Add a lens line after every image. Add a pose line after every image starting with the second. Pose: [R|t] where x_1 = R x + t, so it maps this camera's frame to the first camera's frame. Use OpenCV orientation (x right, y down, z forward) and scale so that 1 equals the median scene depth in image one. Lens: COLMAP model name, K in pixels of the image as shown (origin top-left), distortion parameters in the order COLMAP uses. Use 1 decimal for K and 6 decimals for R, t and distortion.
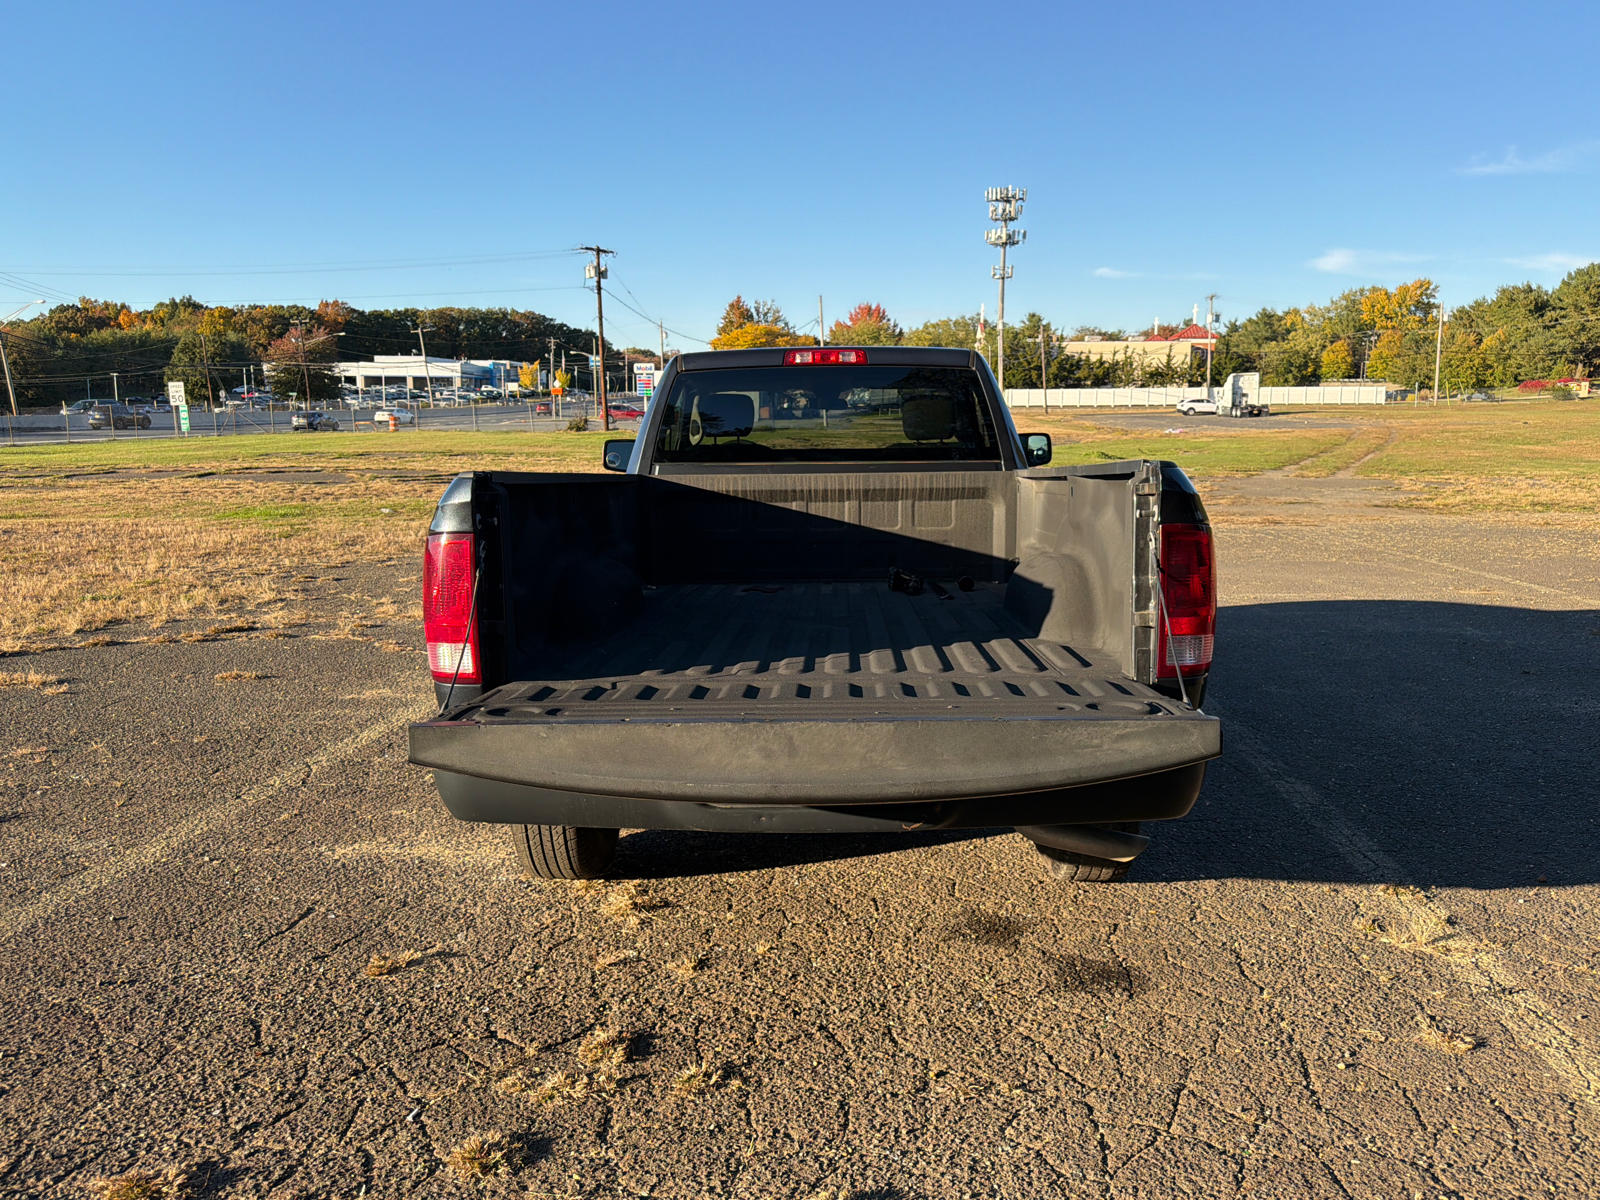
lens RADIAL K [[1190.8, 0, 799.1], [0, 1190.8, 593.9], [0, 0, 1]] dist [0.063745, -0.101905]
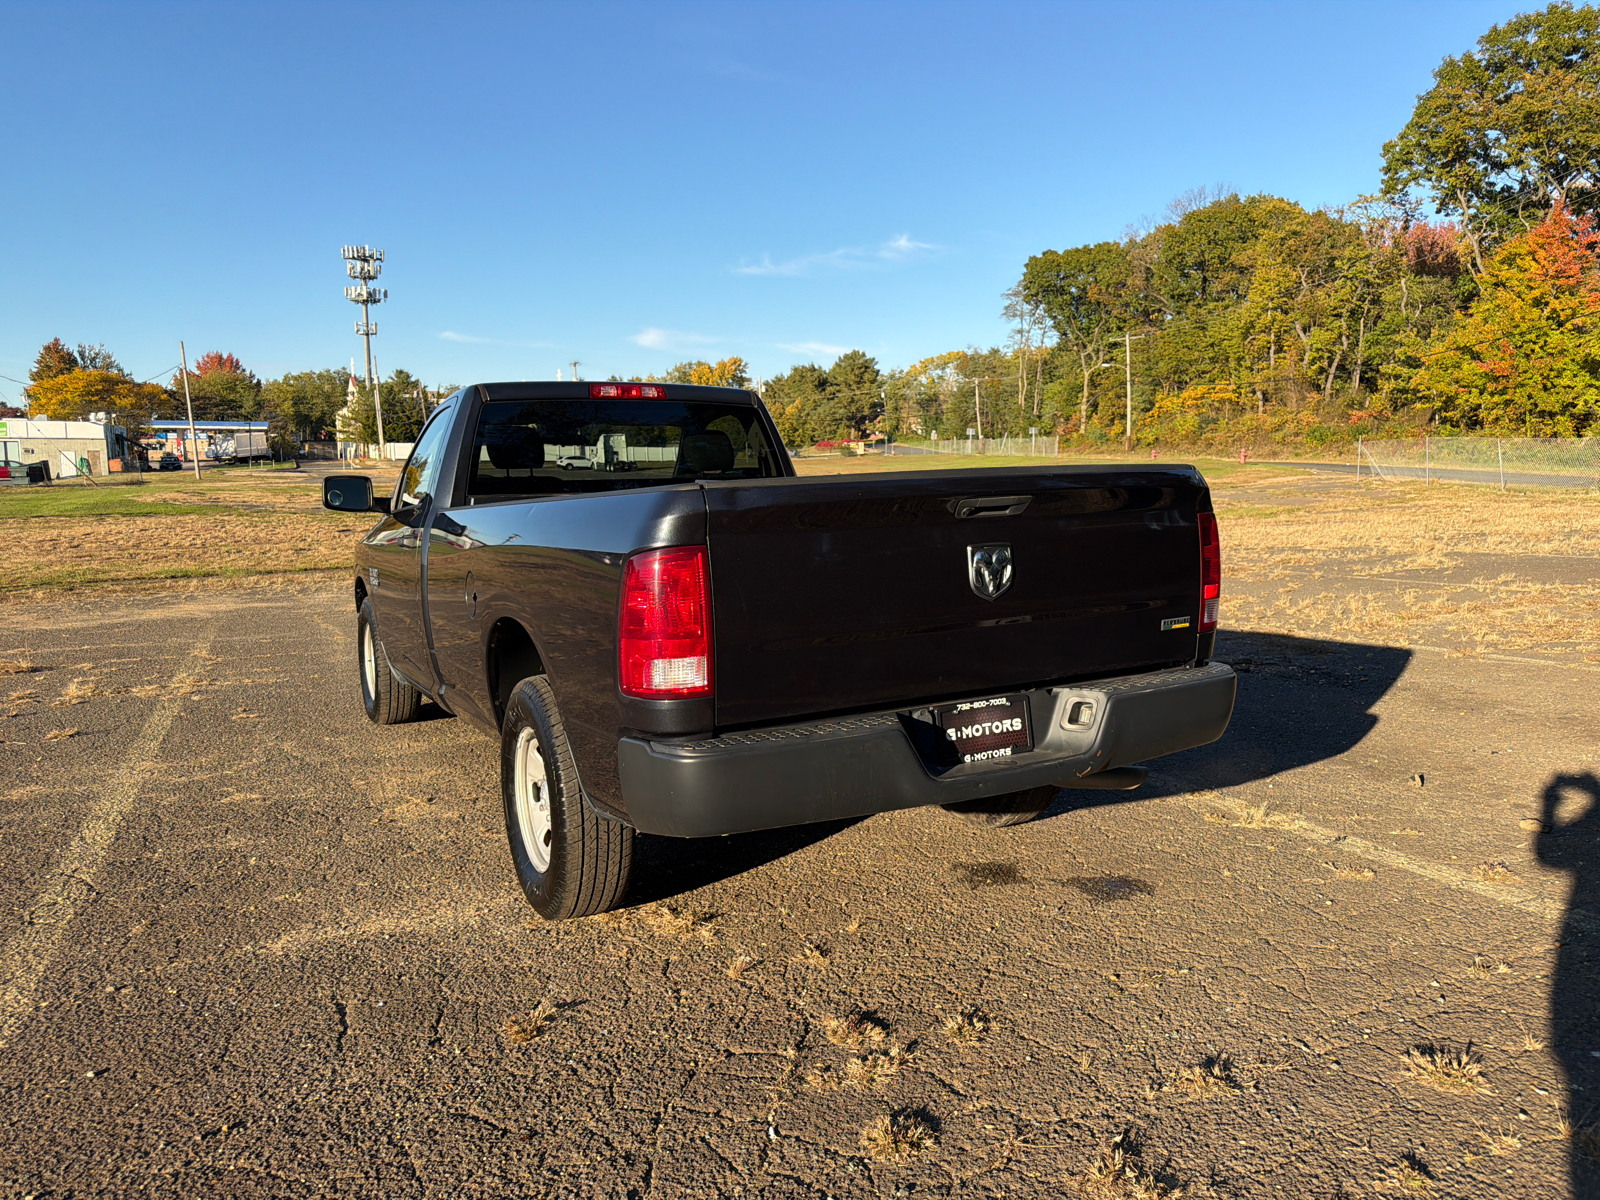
lens RADIAL K [[1123.3, 0, 800.0], [0, 1123.3, 600.0], [0, 0, 1]] dist [0.048612, -0.070102]
pose [[0.861768, -0.063251, 0.503344, -0.518346], [0.080122, 0.996714, -0.011927, 0.010133], [-0.500935, 0.050607, 0.864004, 0.121460]]
